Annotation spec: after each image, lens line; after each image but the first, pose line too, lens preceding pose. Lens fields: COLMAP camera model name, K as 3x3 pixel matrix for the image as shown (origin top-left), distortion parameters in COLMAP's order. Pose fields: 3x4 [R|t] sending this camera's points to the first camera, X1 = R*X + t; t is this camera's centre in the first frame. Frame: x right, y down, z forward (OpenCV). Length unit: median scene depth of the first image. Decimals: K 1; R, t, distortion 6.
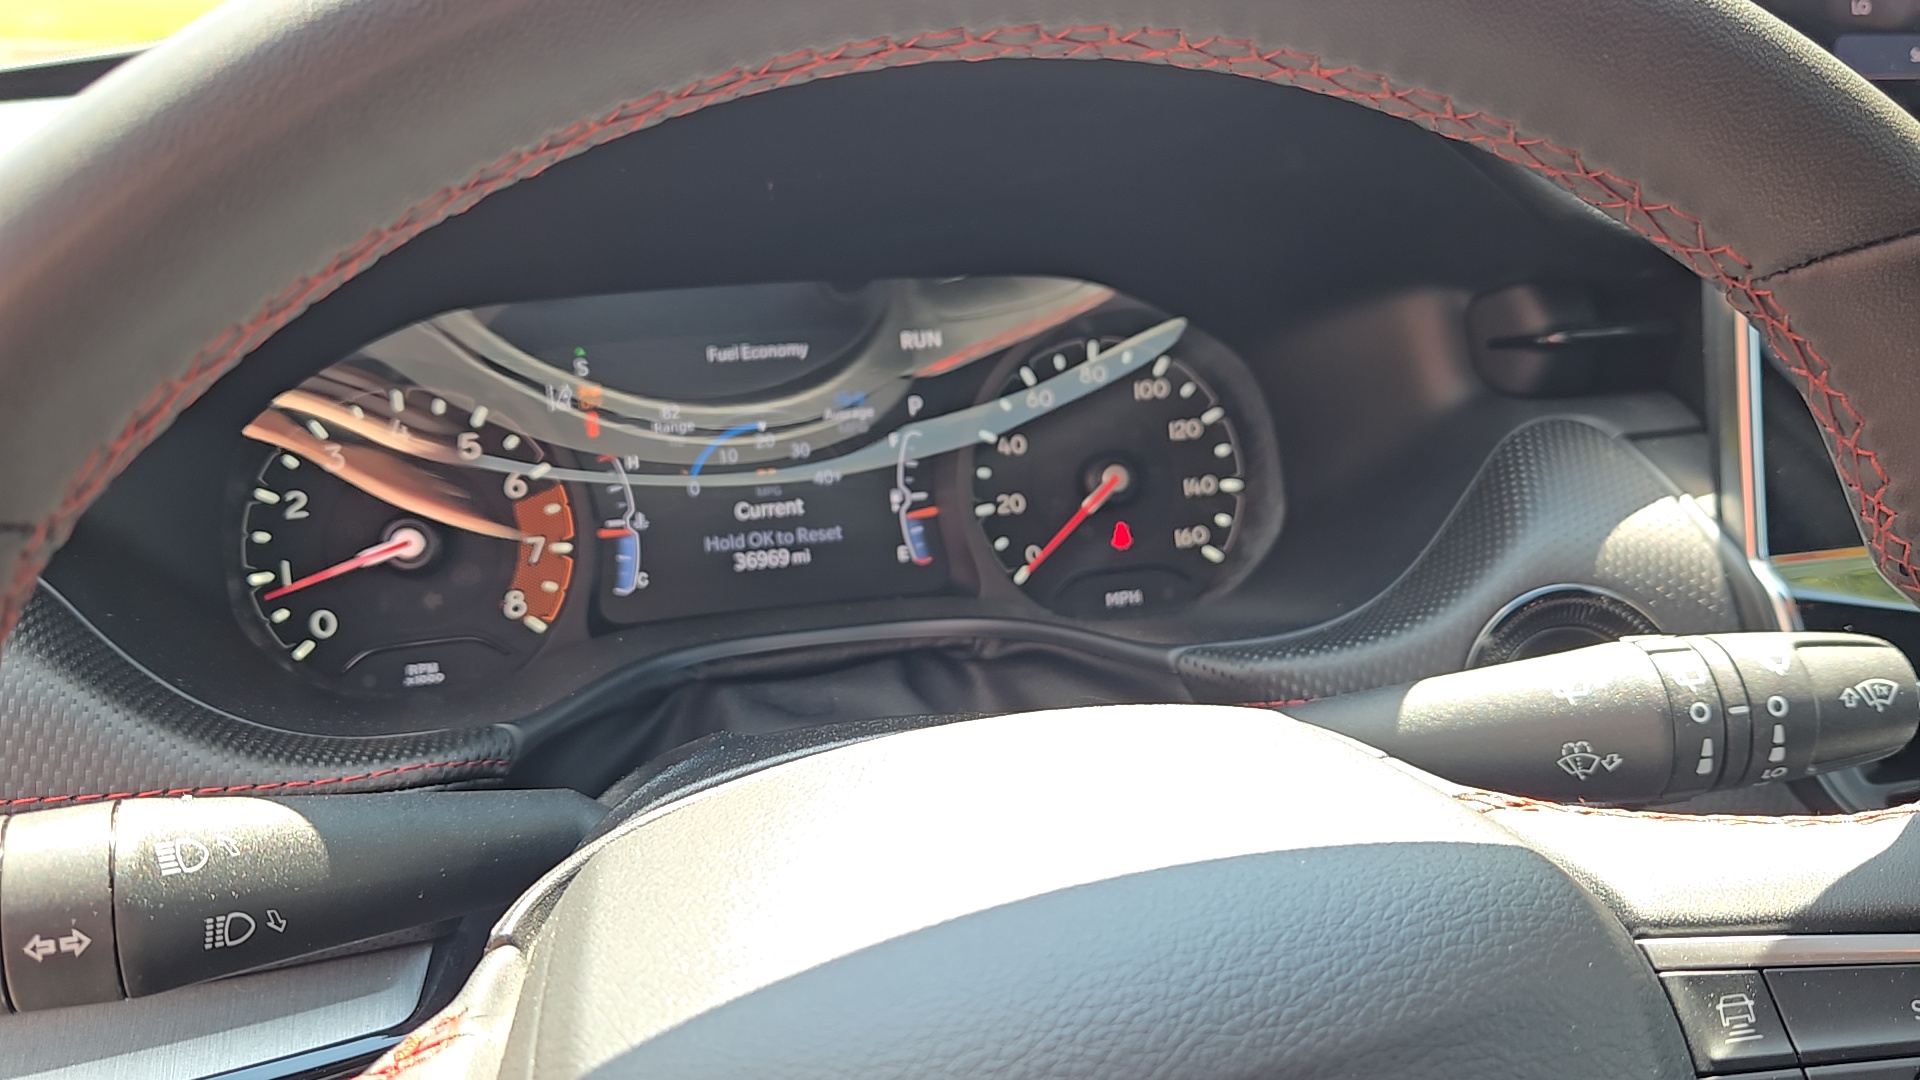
lens RADIAL K [[1596.9, 0, 974.8], [0, 1596.9, 551.8], [0, 0, 1]] dist [0.013271, -0.010266]
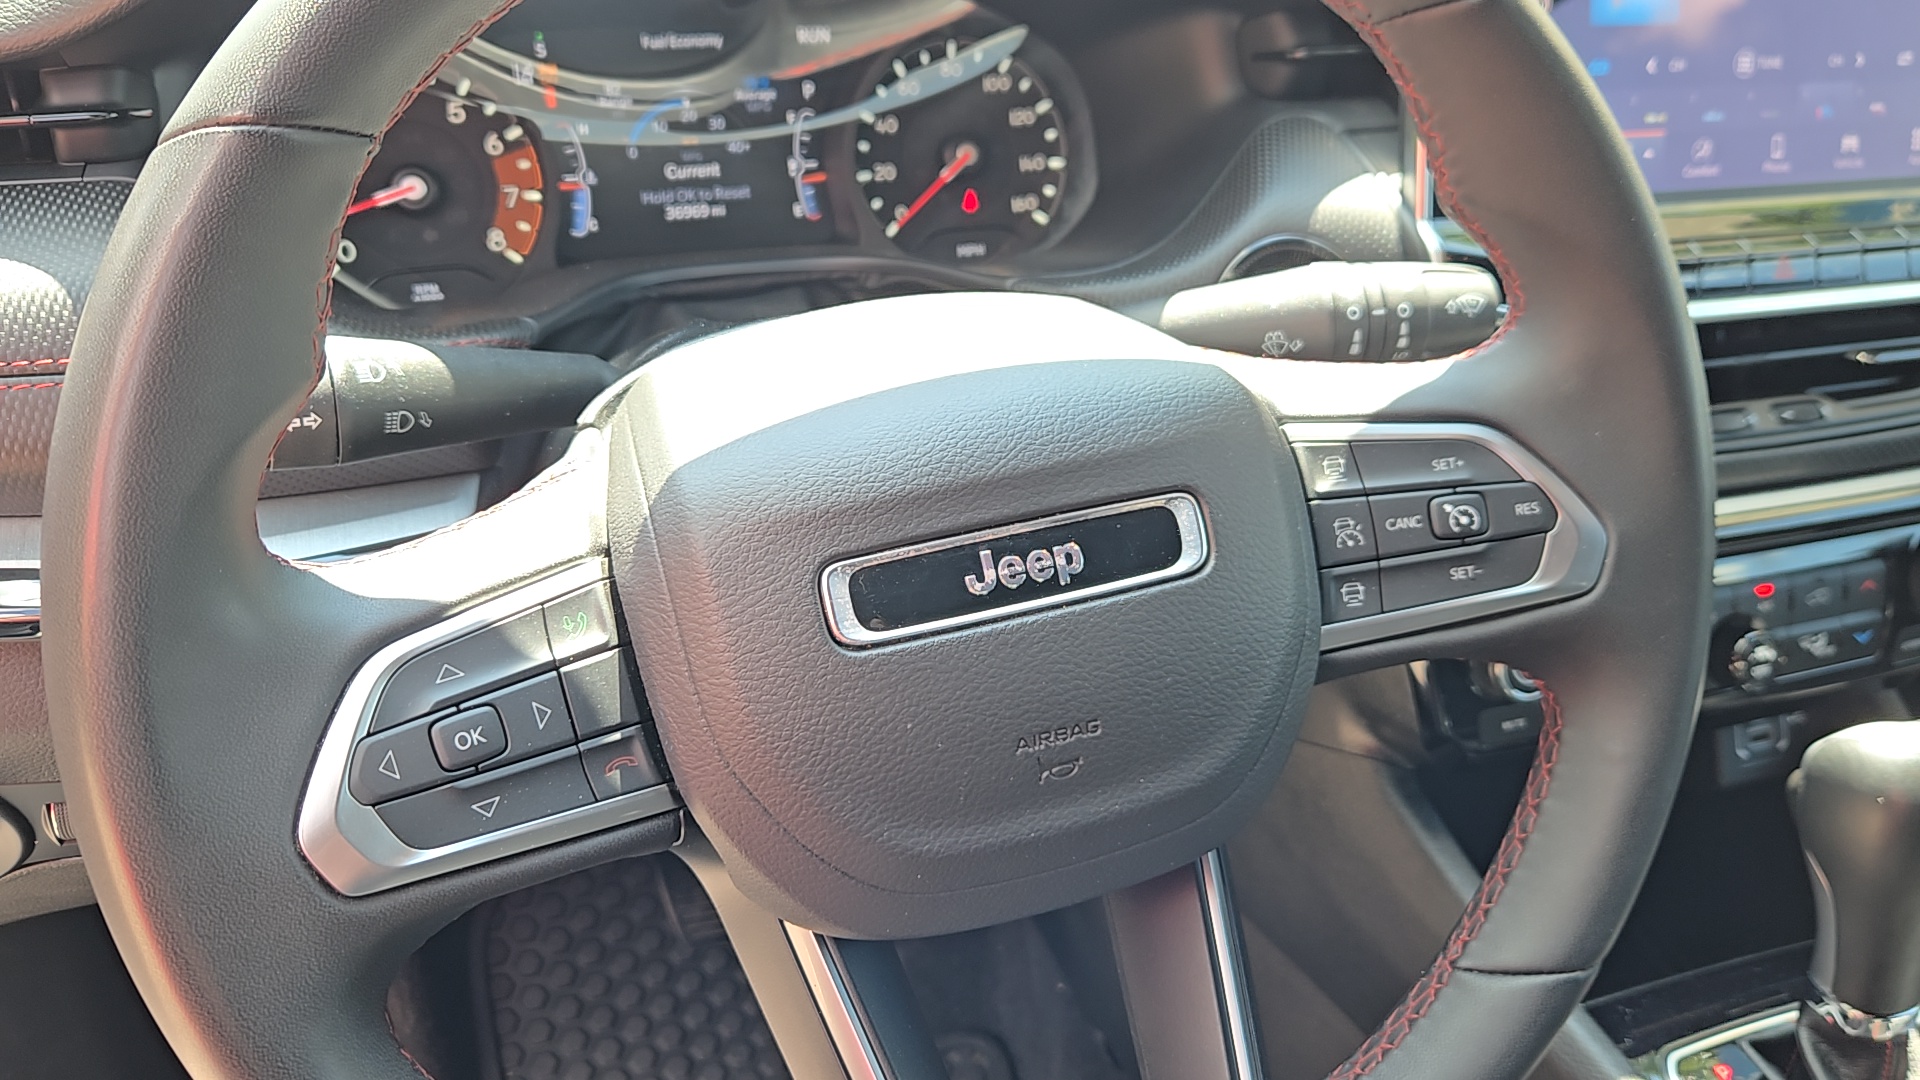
lens RADIAL K [[1596.9, 0, 933.9], [0, 1596.9, 518.5], [0, 0, 1]] dist [0.013271, -0.010266]
pose [[0.996275, 0.010914, 0.085541, -0.051997], [-0.024684, 0.986545, 0.161616, 0.041166], [-0.082626, -0.163125, 0.983139, -0.352894]]
